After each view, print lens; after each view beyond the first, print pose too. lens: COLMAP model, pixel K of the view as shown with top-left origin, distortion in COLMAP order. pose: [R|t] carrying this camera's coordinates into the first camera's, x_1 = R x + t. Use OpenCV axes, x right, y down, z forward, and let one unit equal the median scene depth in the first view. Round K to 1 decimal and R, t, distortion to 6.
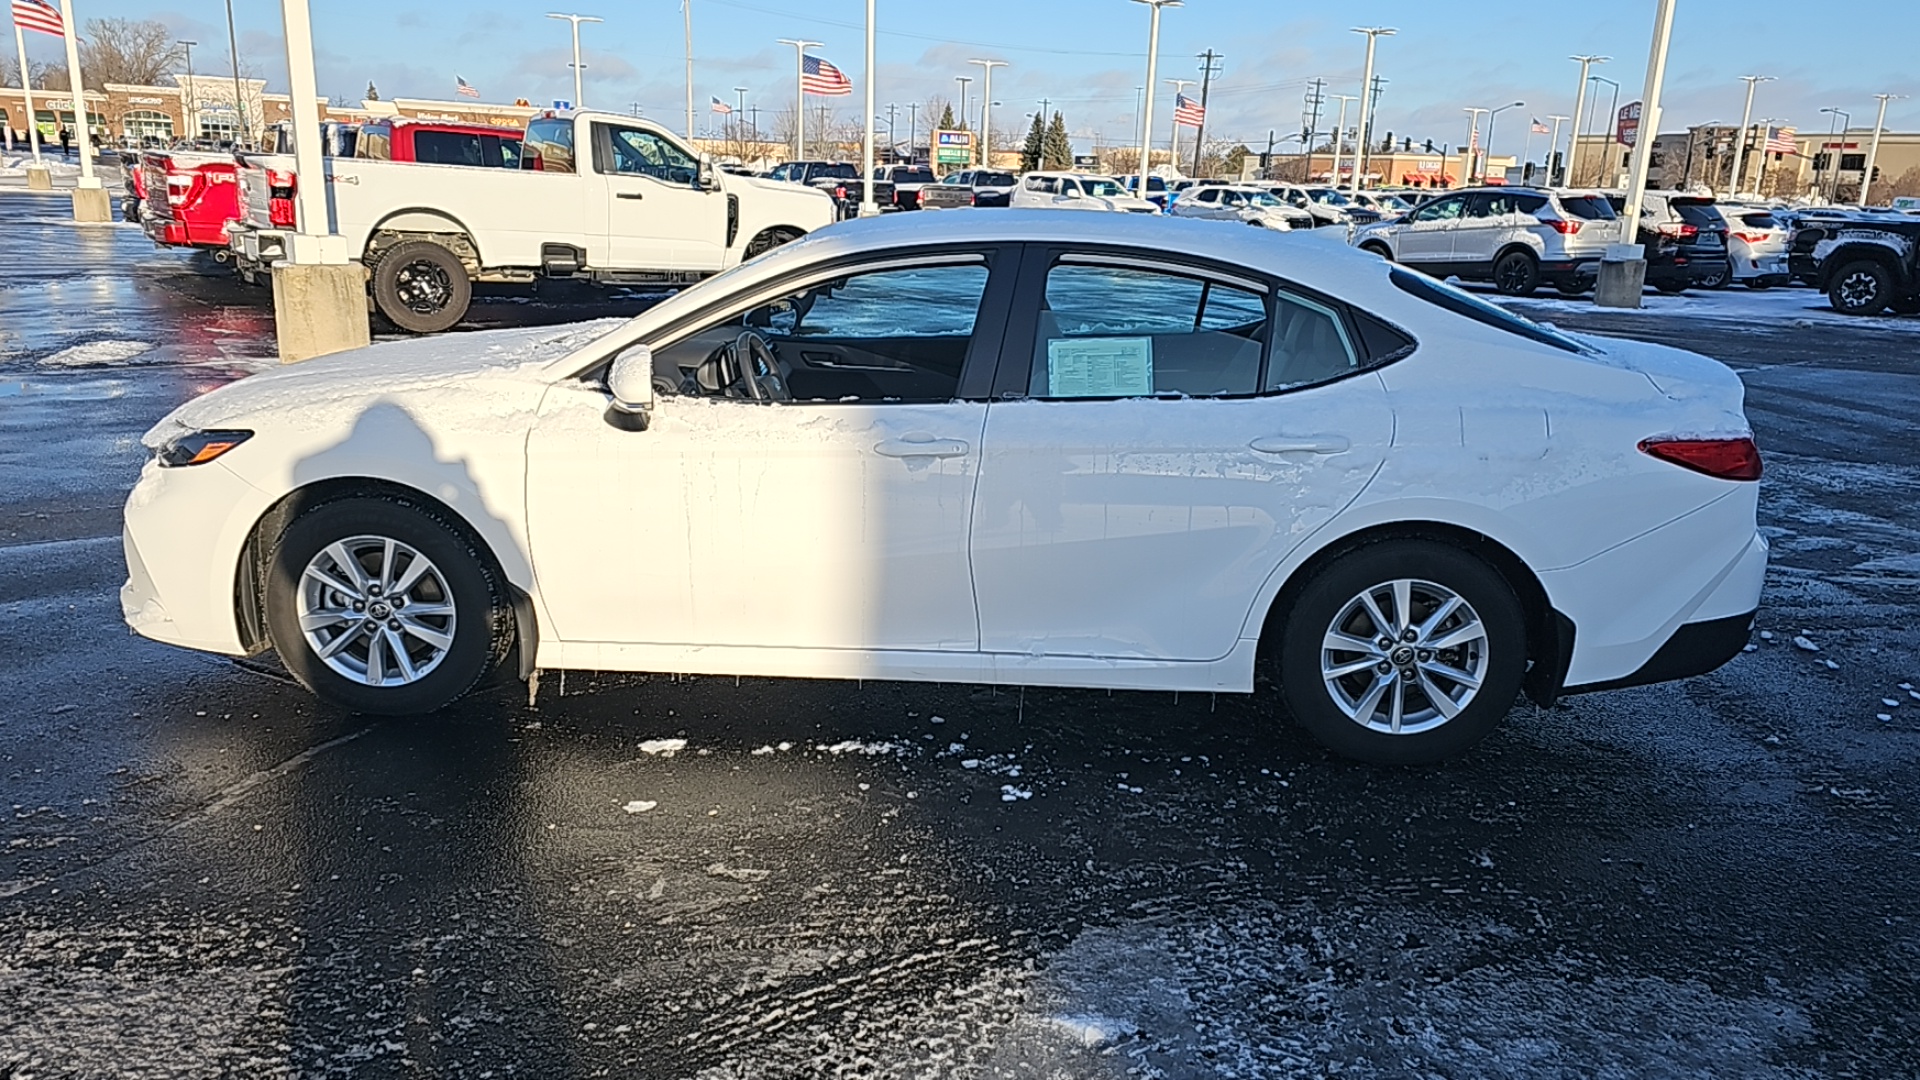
lens RADIAL K [[1379.7, 0, 972.7], [0, 1379.7, 544.6], [0, 0, 1]] dist [0.080981, -0.067046]
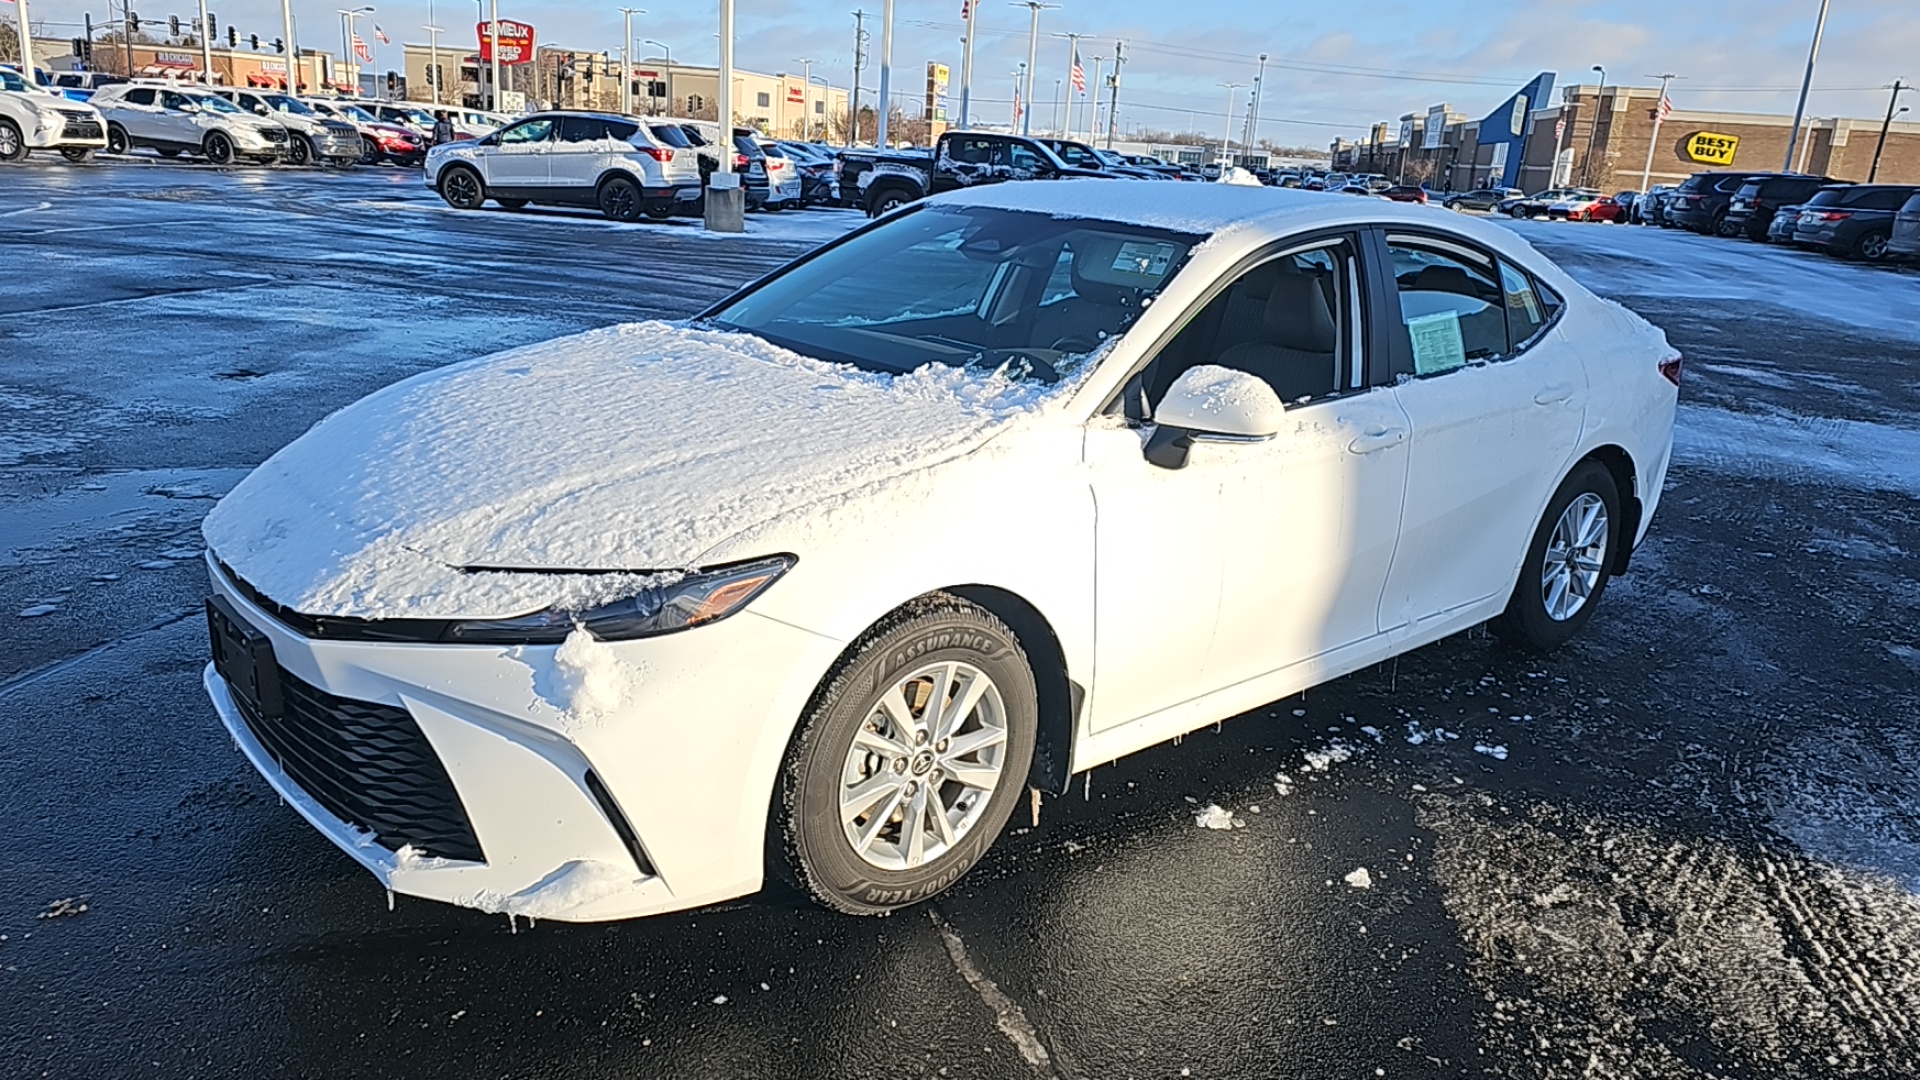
lens RADIAL K [[1379.7, 0, 972.7], [0, 1379.7, 544.6], [0, 0, 1]] dist [0.080981, -0.067046]
pose [[0.703246, -0.183962, 0.686734, -0.177649], [0.141900, 0.982827, 0.117967, -0.029556], [-0.696642, 0.014488, 0.717273, 0.093587]]
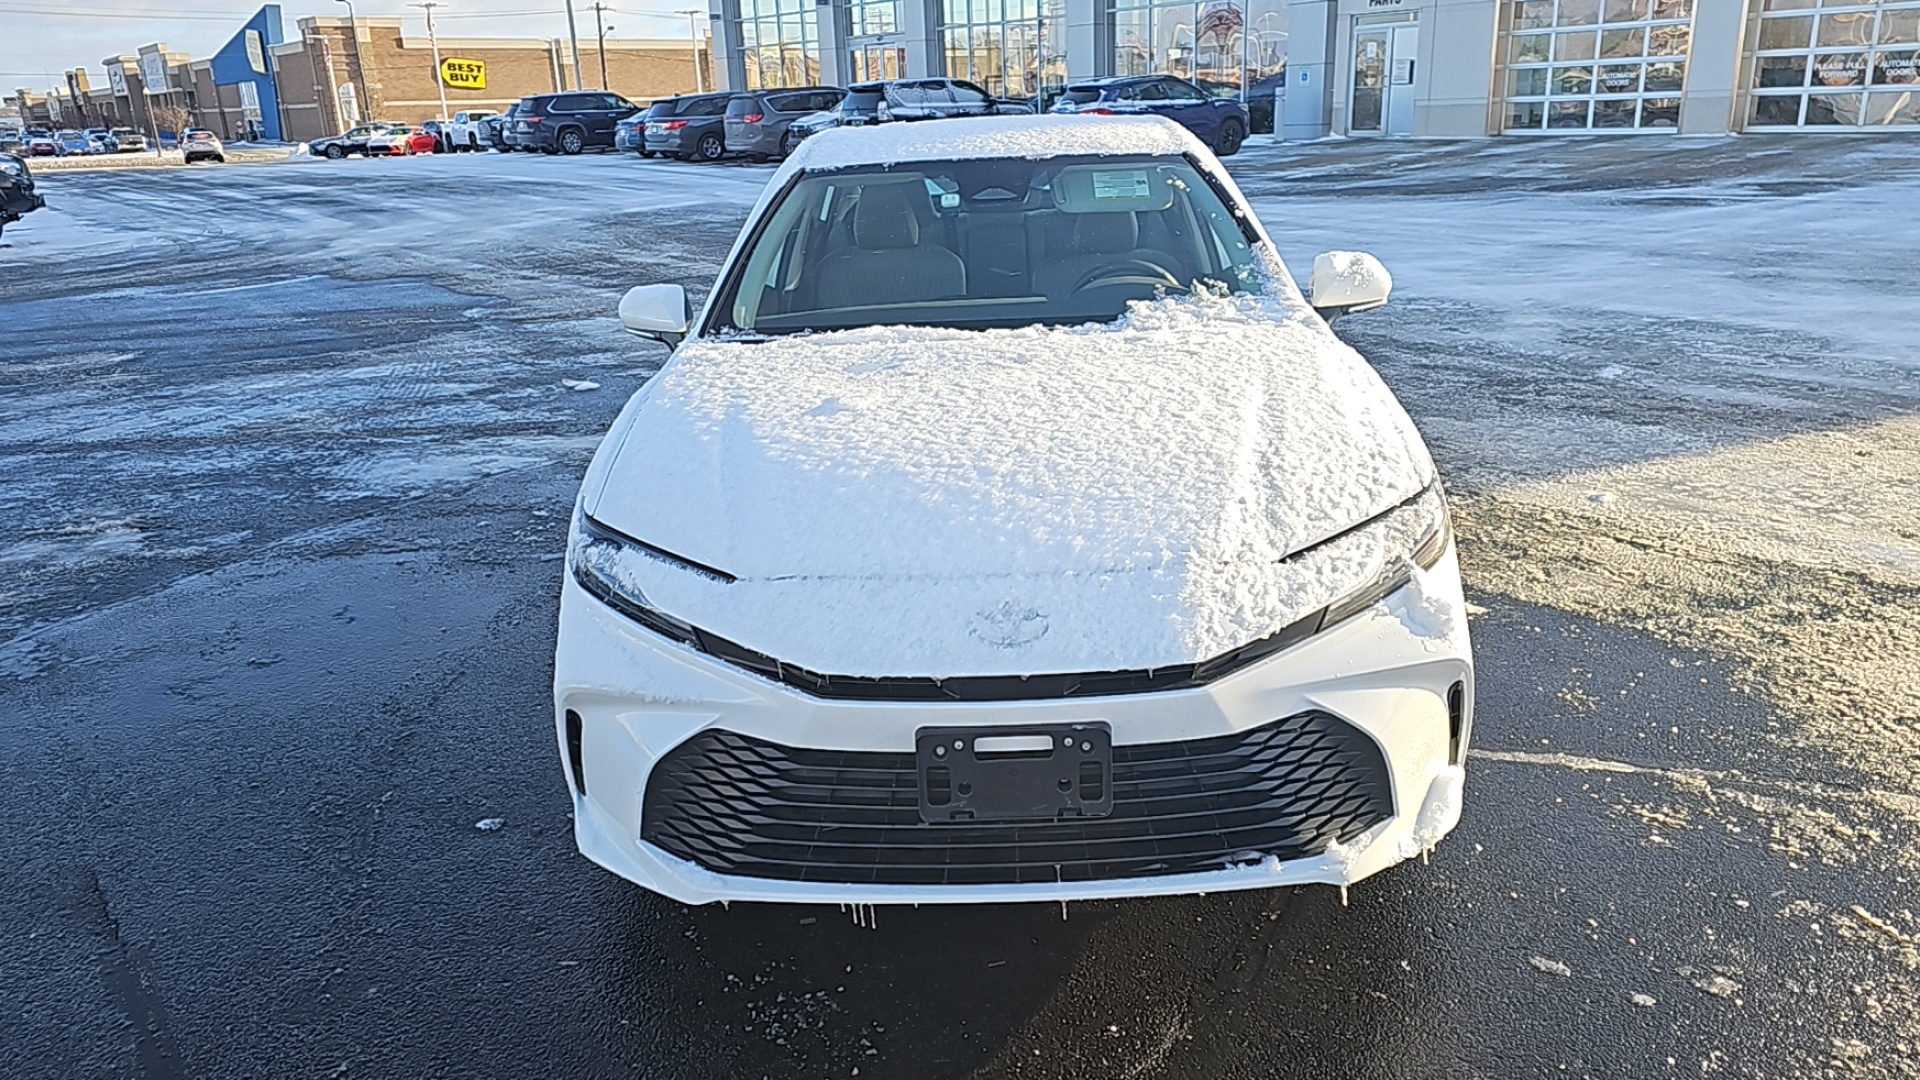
lens RADIAL K [[1422.4, 0, 960.0], [0, 1422.4, 540.0], [0, 0, 1]] dist [0.059019, -0.041945]
pose [[-0.075639, -0.322870, 0.943416, -0.242928], [0.287901, 0.898761, 0.330670, -0.072469], [-0.954669, 0.296622, 0.024973, 0.247187]]
